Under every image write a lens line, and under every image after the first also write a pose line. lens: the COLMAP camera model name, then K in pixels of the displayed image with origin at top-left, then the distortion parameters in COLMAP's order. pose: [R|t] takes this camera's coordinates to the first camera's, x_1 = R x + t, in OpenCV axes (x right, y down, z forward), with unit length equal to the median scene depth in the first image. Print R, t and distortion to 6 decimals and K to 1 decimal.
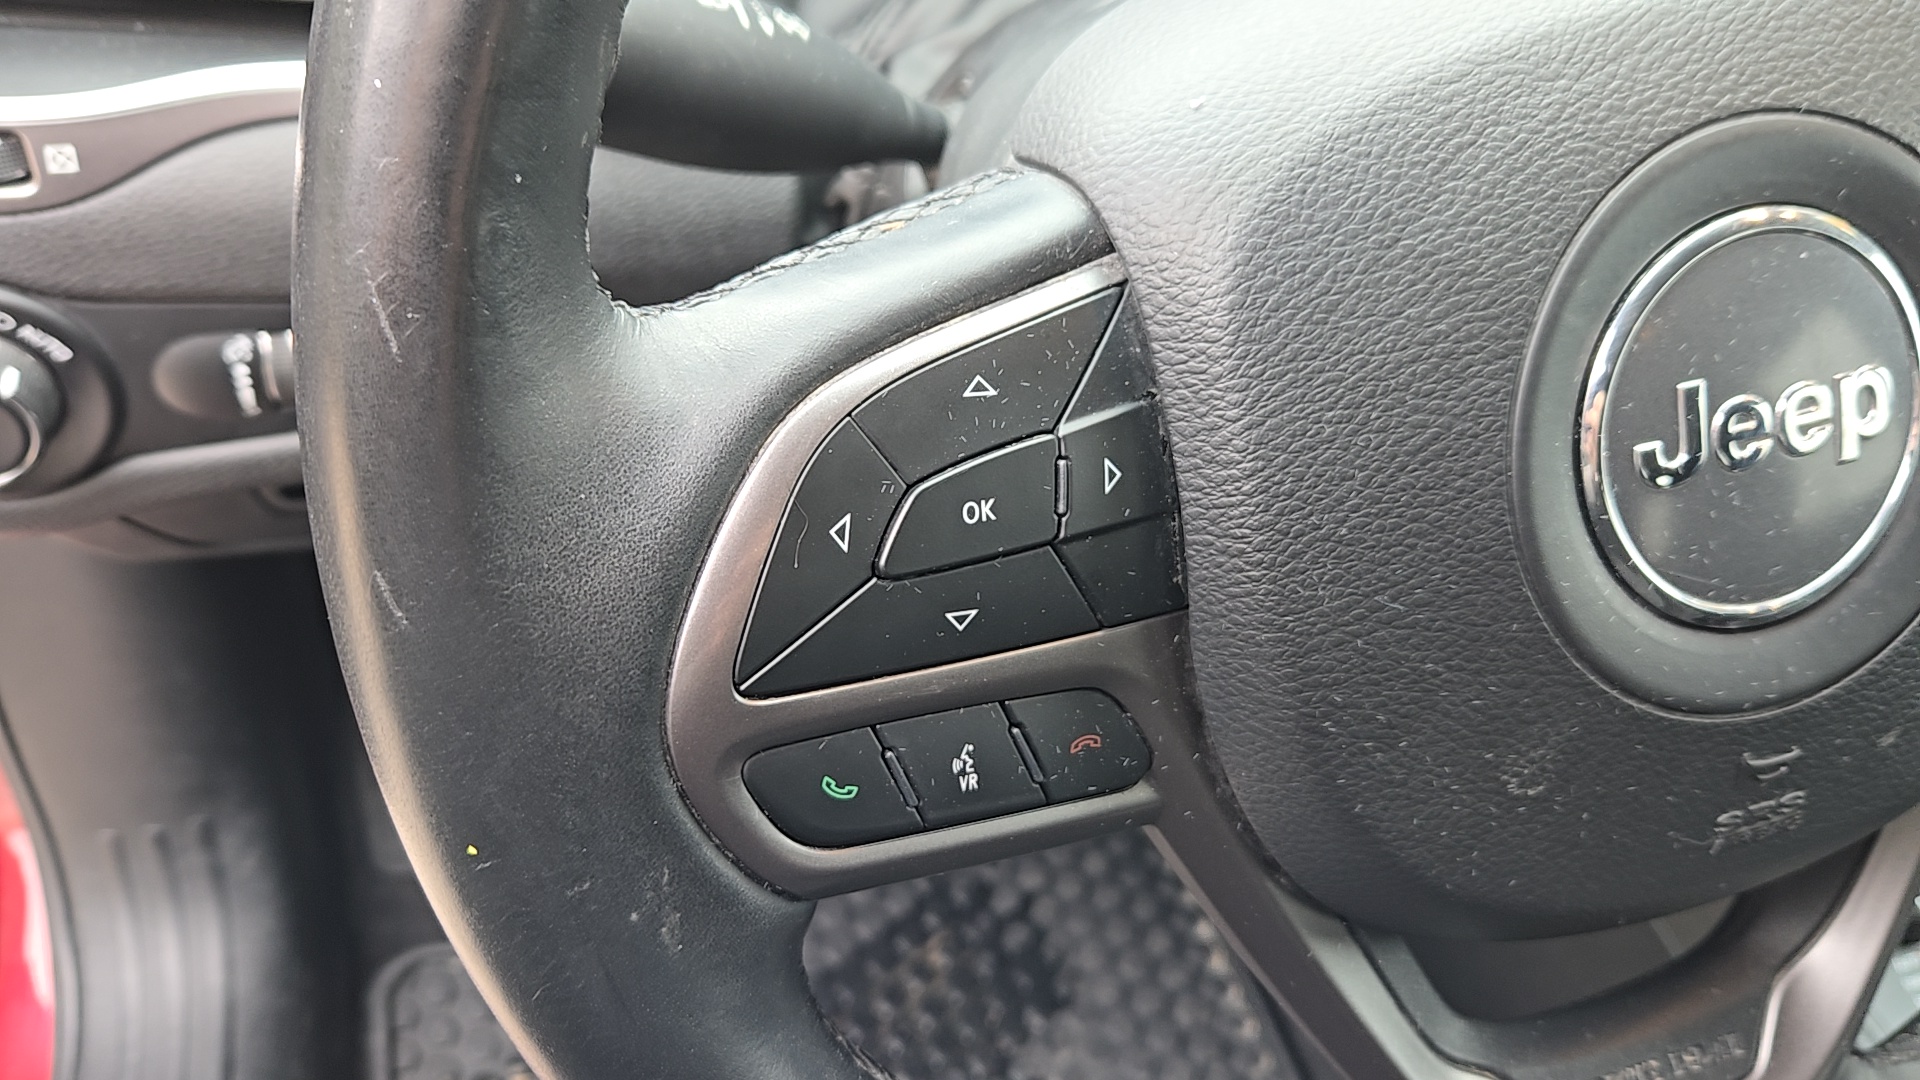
lens RADIAL K [[1622.8, 0, 957.5], [0, 1622.8, 539.3], [0, 0, 1]] dist [0.004592, 0.003607]
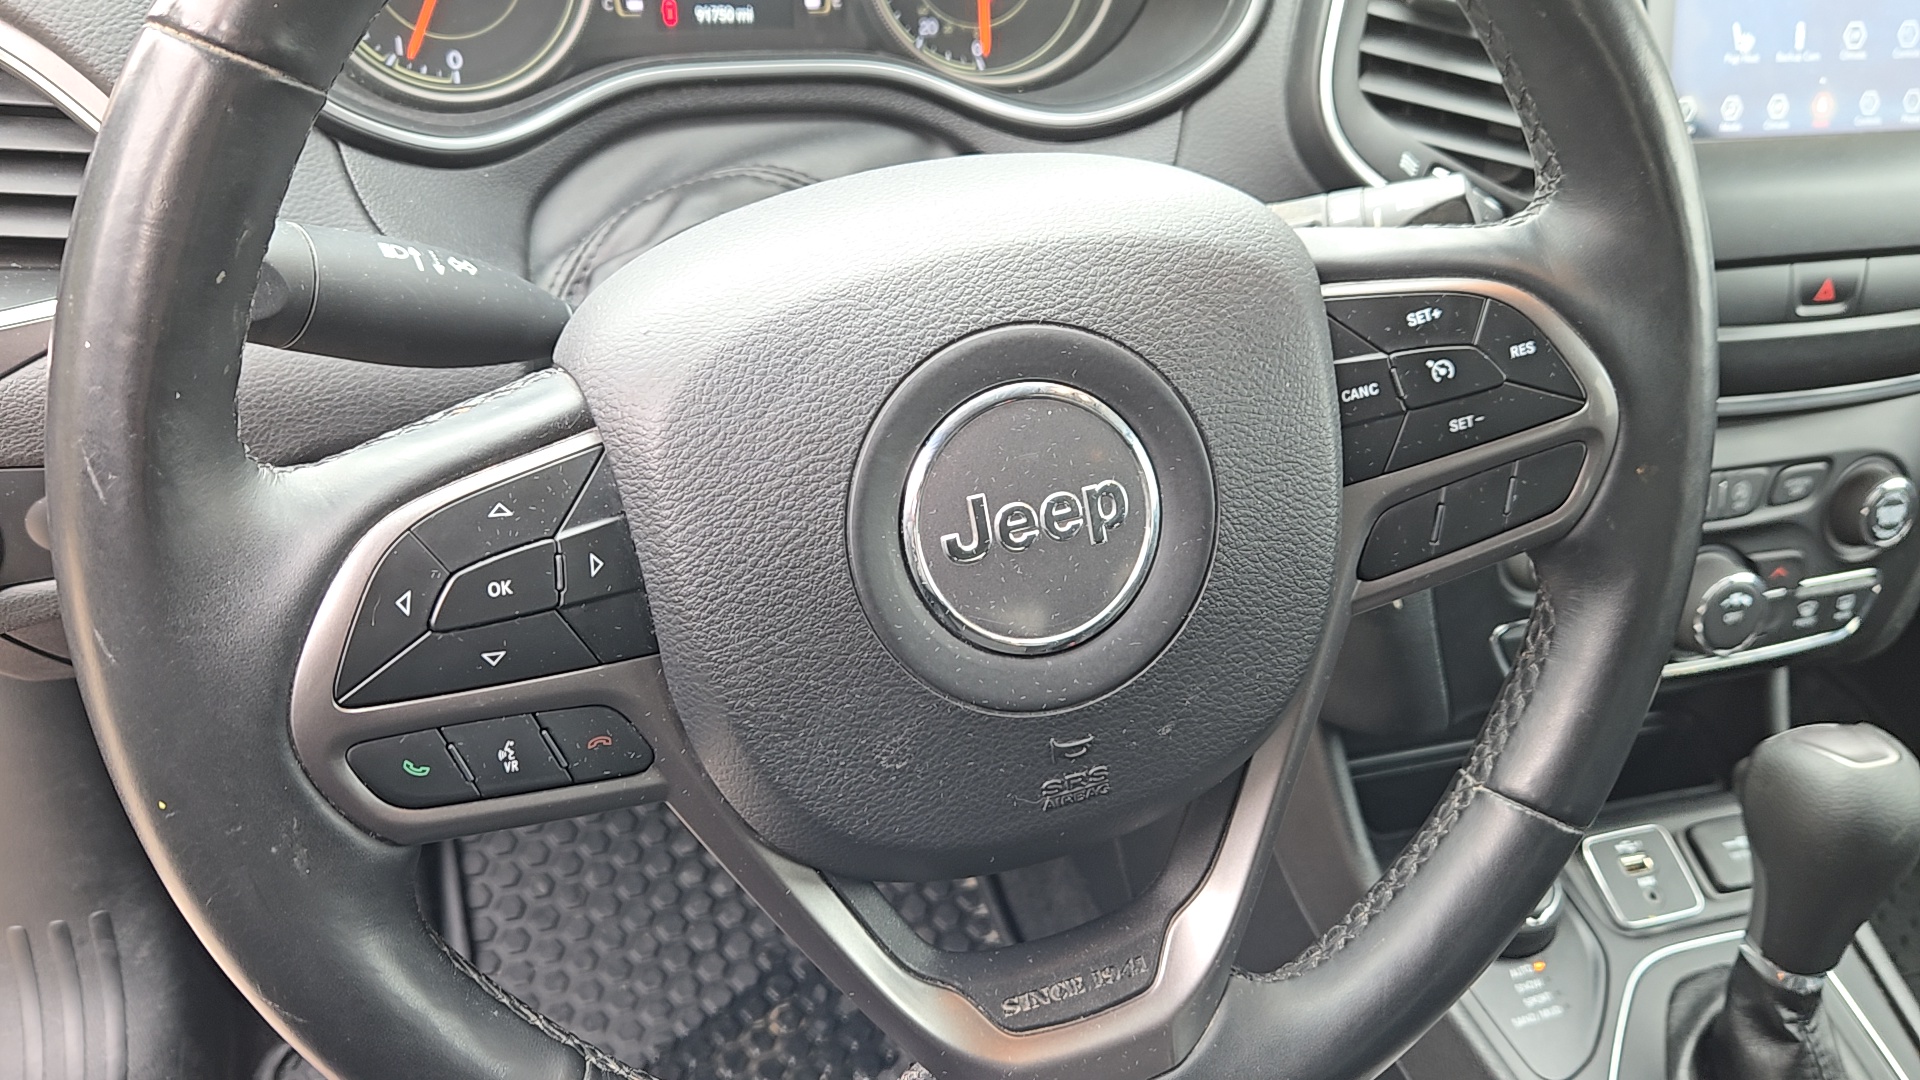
lens RADIAL K [[1622.8, 0, 965.9], [0, 1622.8, 541.9], [0, 0, 1]] dist [0.004592, 0.003607]
pose [[0.999447, -0.028566, 0.017033, 0.426880], [0.029852, 0.996286, -0.080766, 0.076315], [-0.014663, 0.081229, 0.996588, -0.572171]]
